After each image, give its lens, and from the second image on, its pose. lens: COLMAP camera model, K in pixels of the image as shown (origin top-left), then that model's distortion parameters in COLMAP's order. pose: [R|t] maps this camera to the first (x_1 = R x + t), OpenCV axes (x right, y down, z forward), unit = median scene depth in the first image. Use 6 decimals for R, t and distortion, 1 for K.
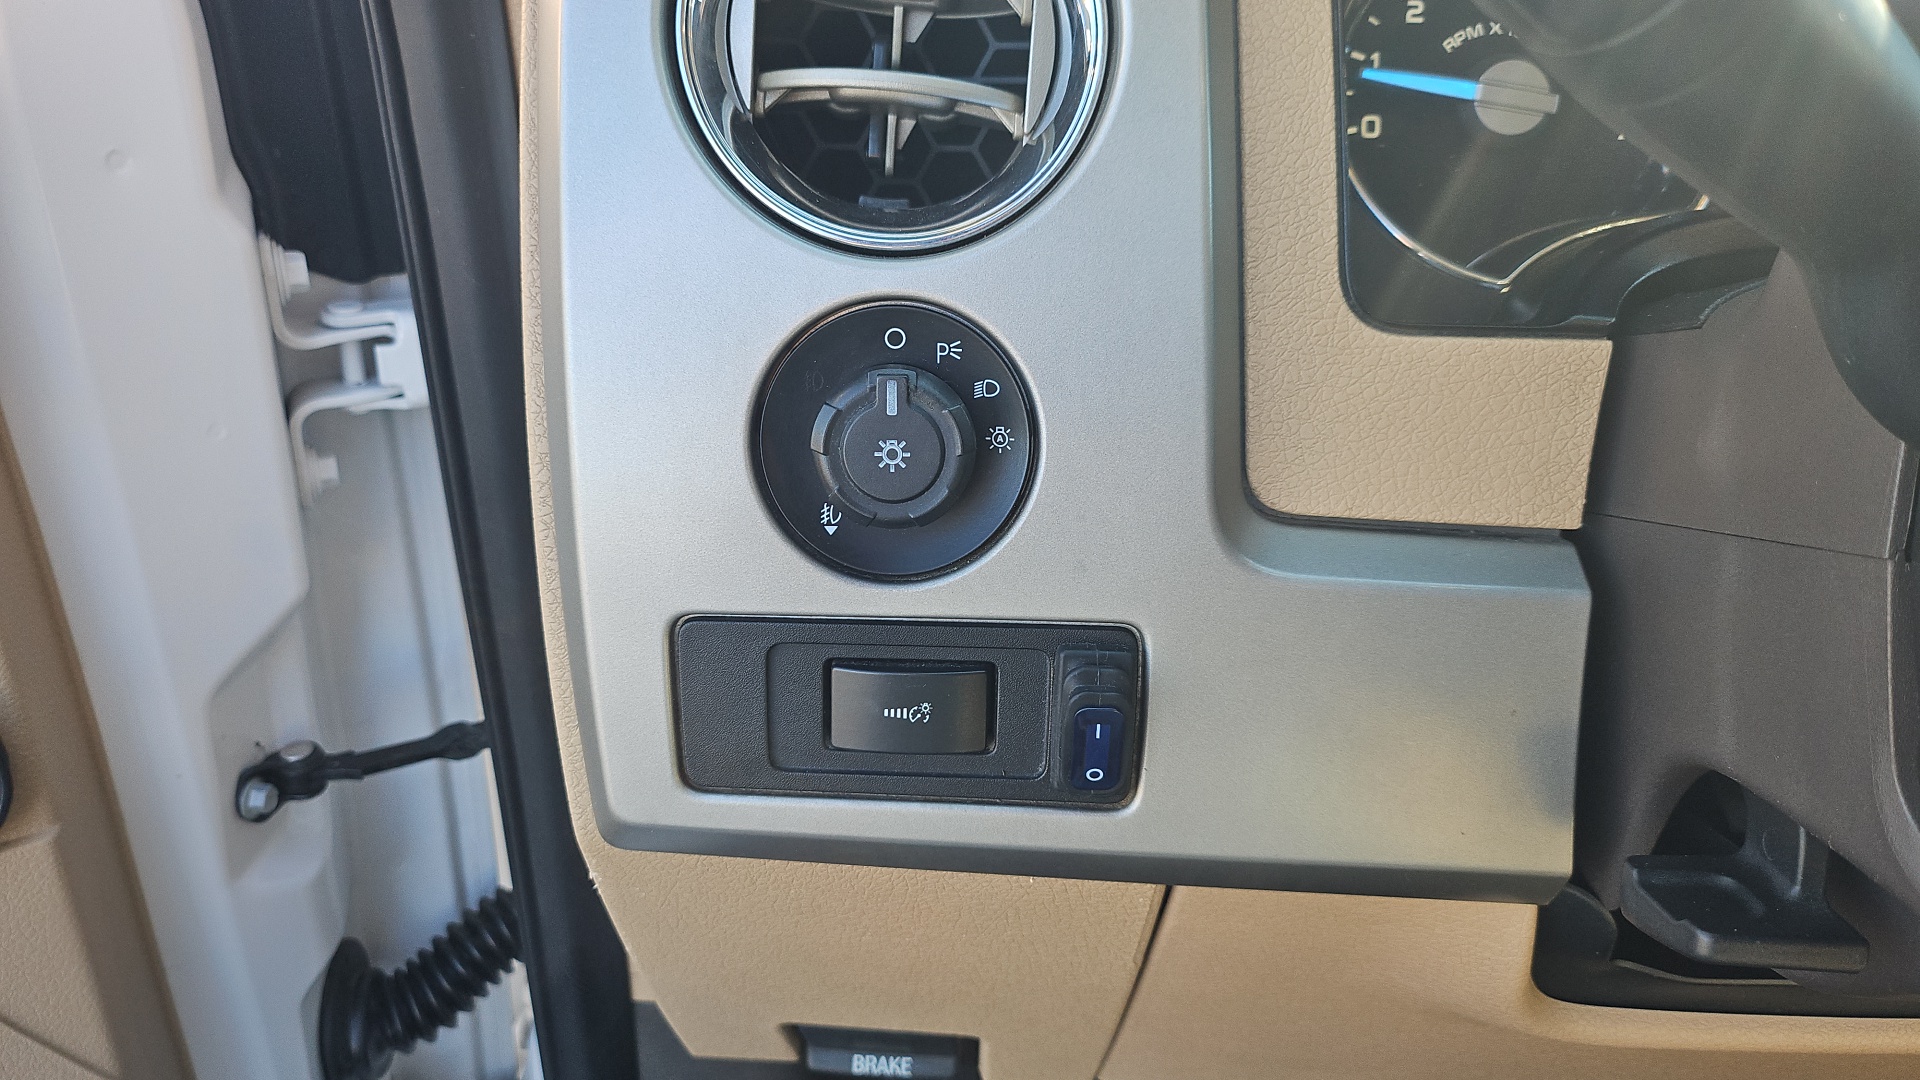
lens RADIAL K [[1375.6, 0, 958.8], [0, 1375.6, 498.3], [0, 0, 1]] dist [0.023187, 0.000320]
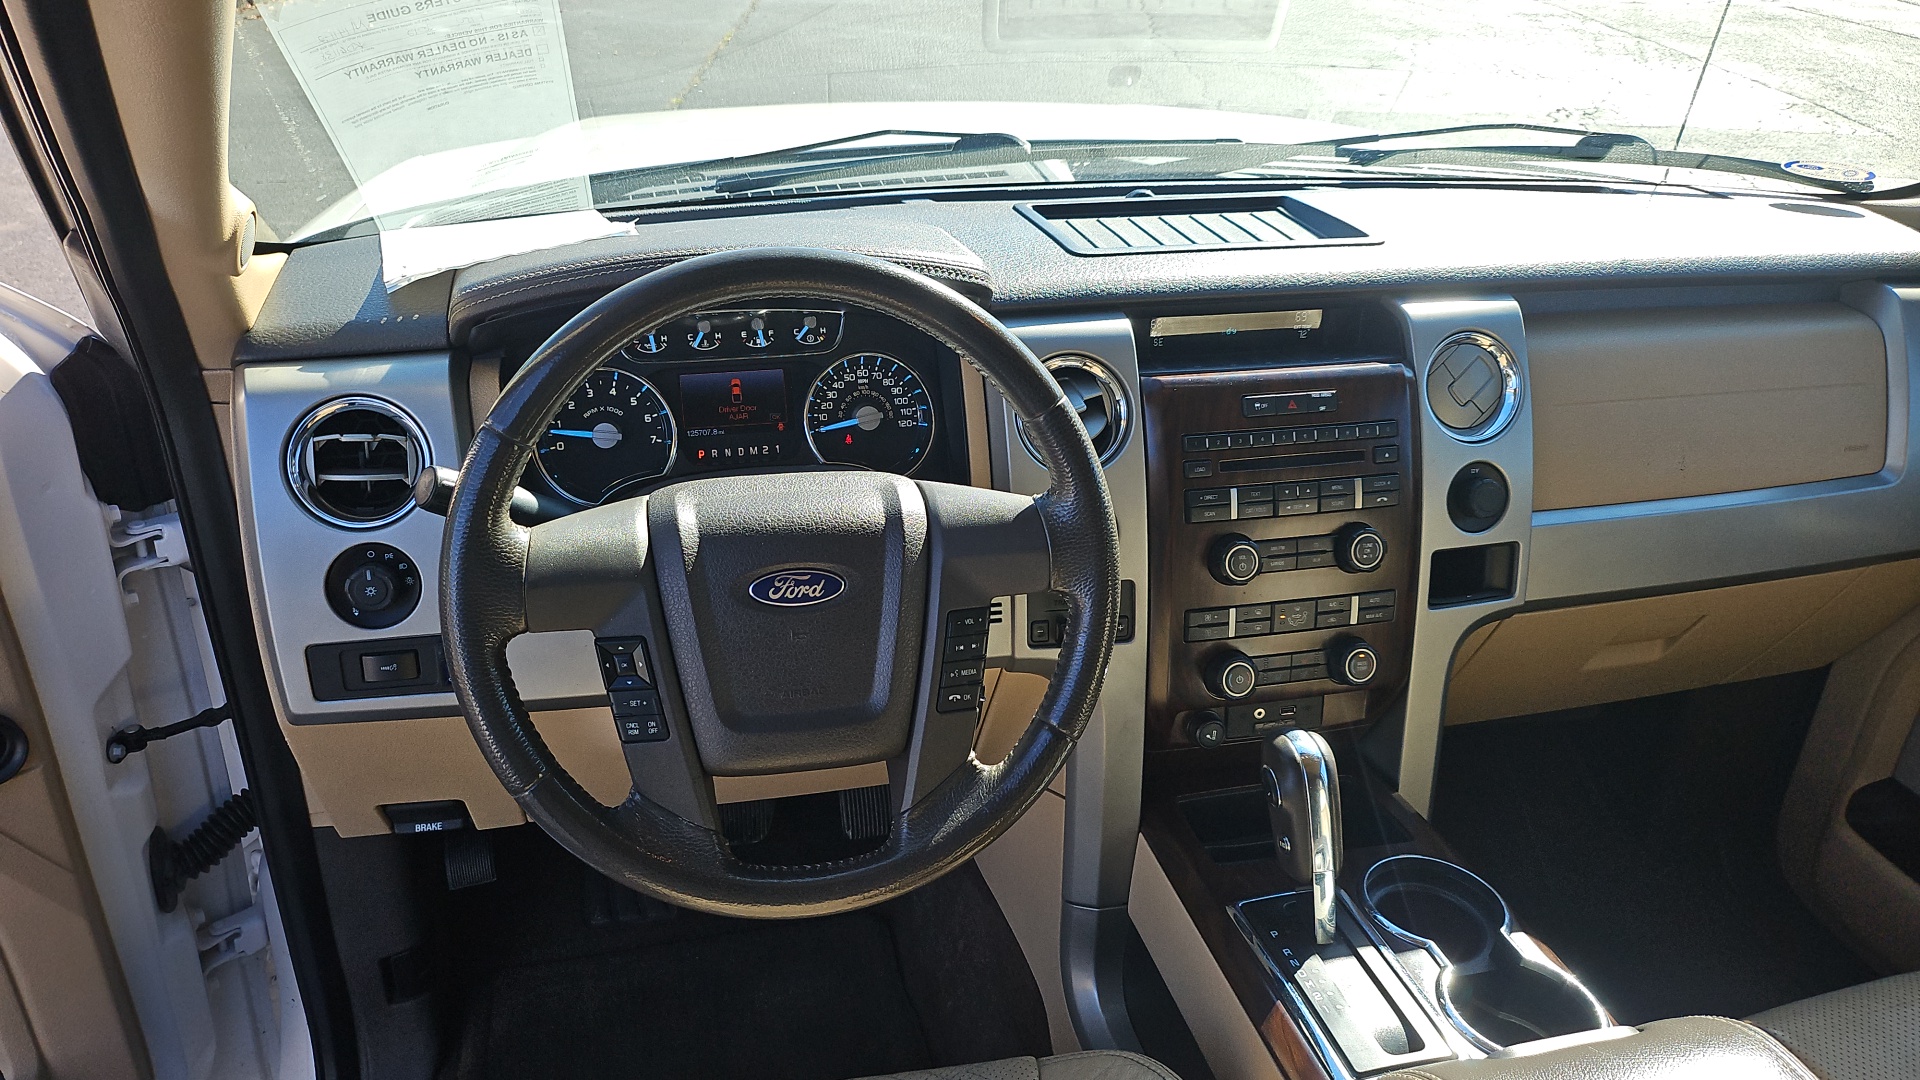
lens RADIAL K [[1359.7, 0, 963.2], [0, 1359.7, 524.8], [0, 0, 1]] dist [0.069259, -0.077316]
pose [[0.970772, -0.093871, 0.220884, 0.467664], [0.087006, 0.995379, 0.040627, -0.151058], [-0.223676, -0.020221, 0.974454, -1.923113]]
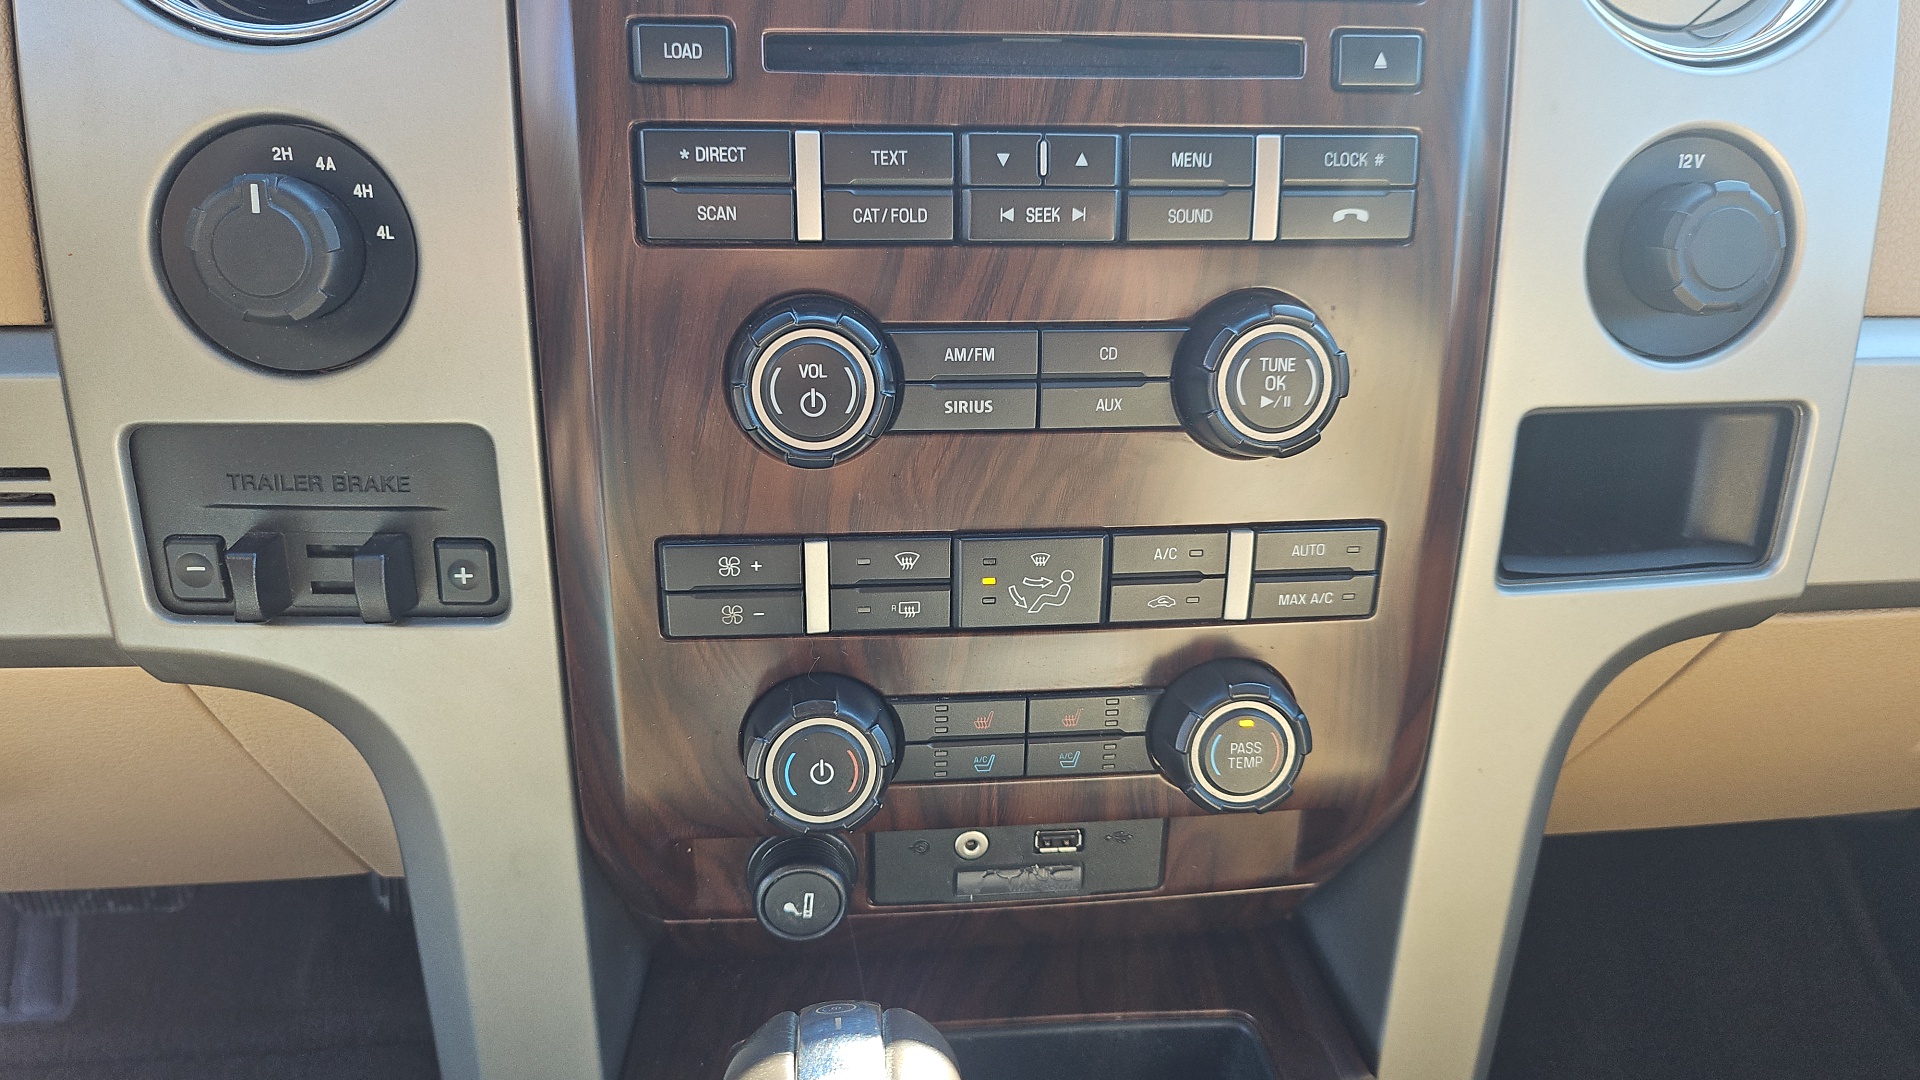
lens RADIAL K [[1359.7, 0, 963.2], [0, 1359.7, 524.8], [0, 0, 1]] dist [0.069259, -0.077316]
pose [[0.994903, -0.033427, 0.095139, 1.723436], [0.023471, 0.994311, 0.103902, 0.104598], [-0.098071, -0.101139, 0.990027, -0.025035]]
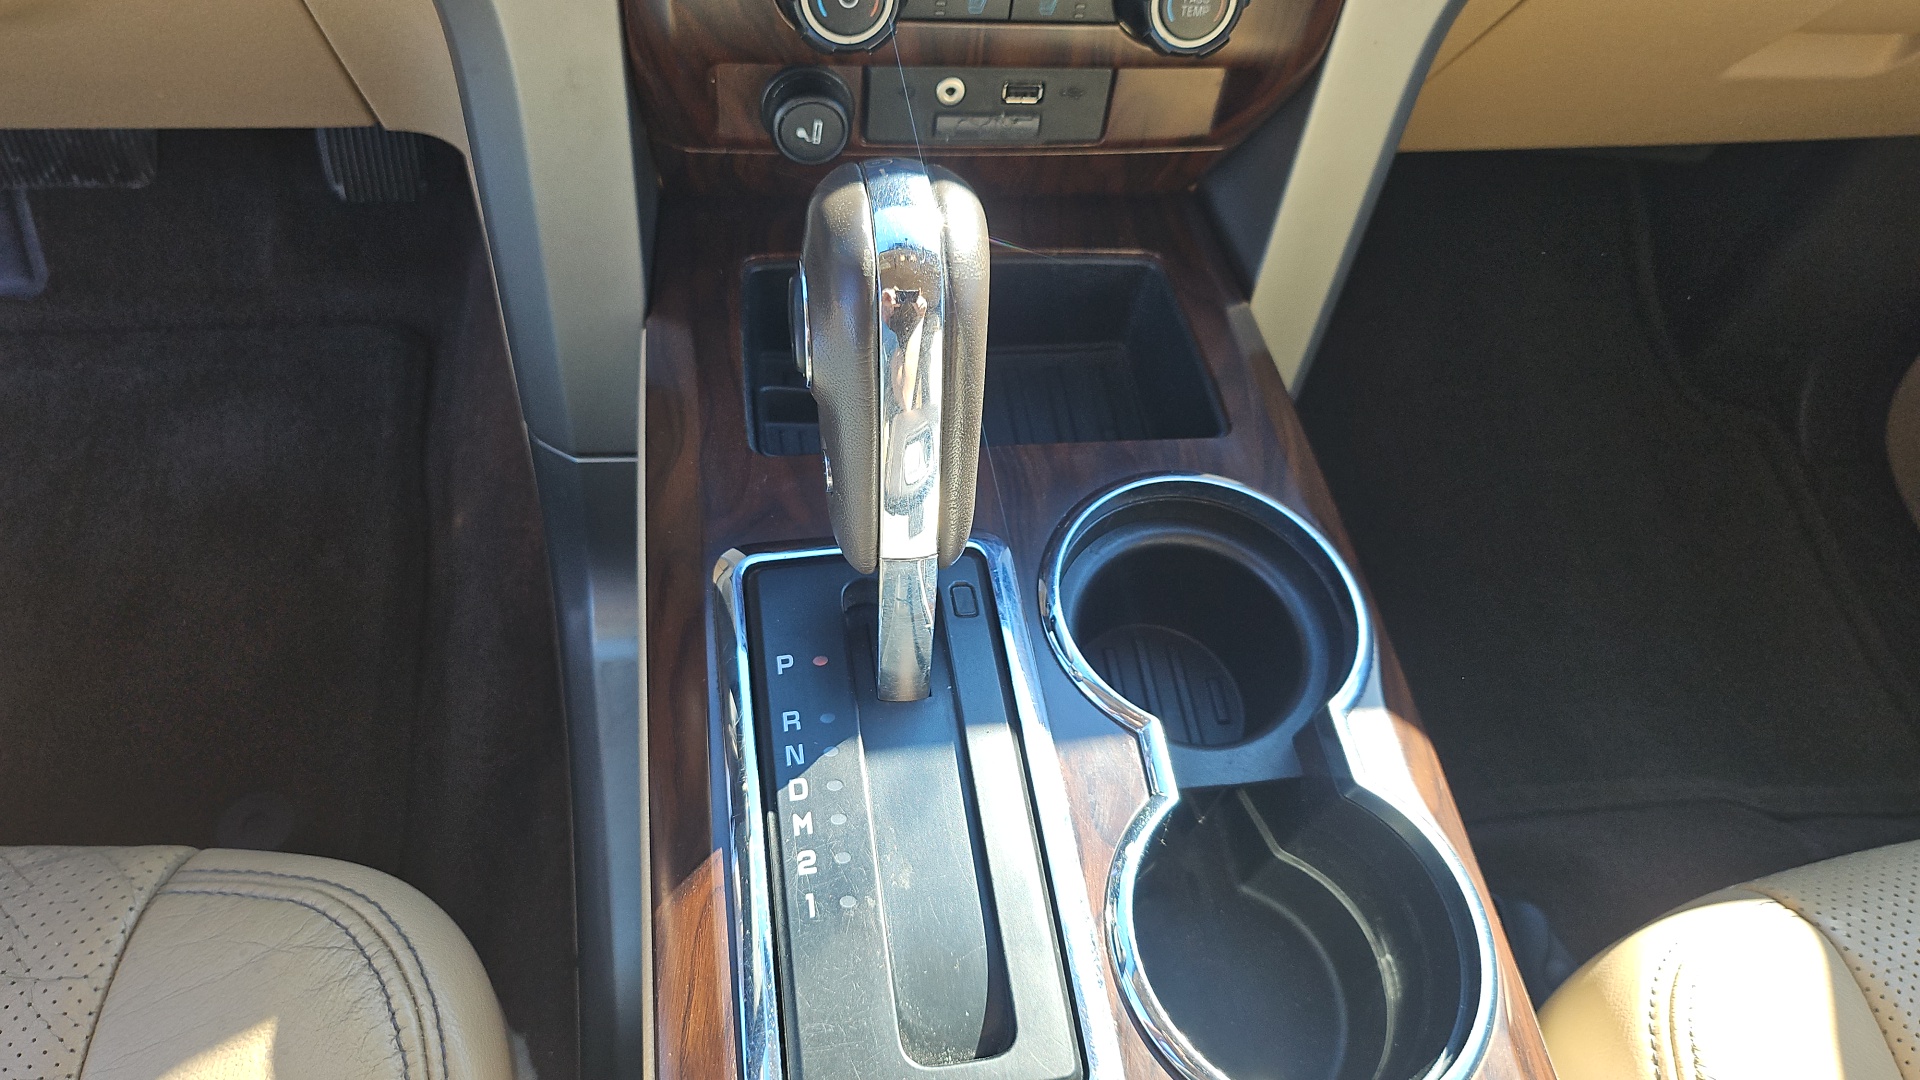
lens RADIAL K [[1363.5, 0, 980.4], [0, 1363.5, 535.9], [0, 0, 1]] dist [0.049561, -0.073094]
pose [[0.980892, -0.066826, 0.182714, 1.582110], [-0.039342, 0.851620, 0.522681, 0.155520], [-0.190531, -0.519882, 0.832718, -0.282263]]
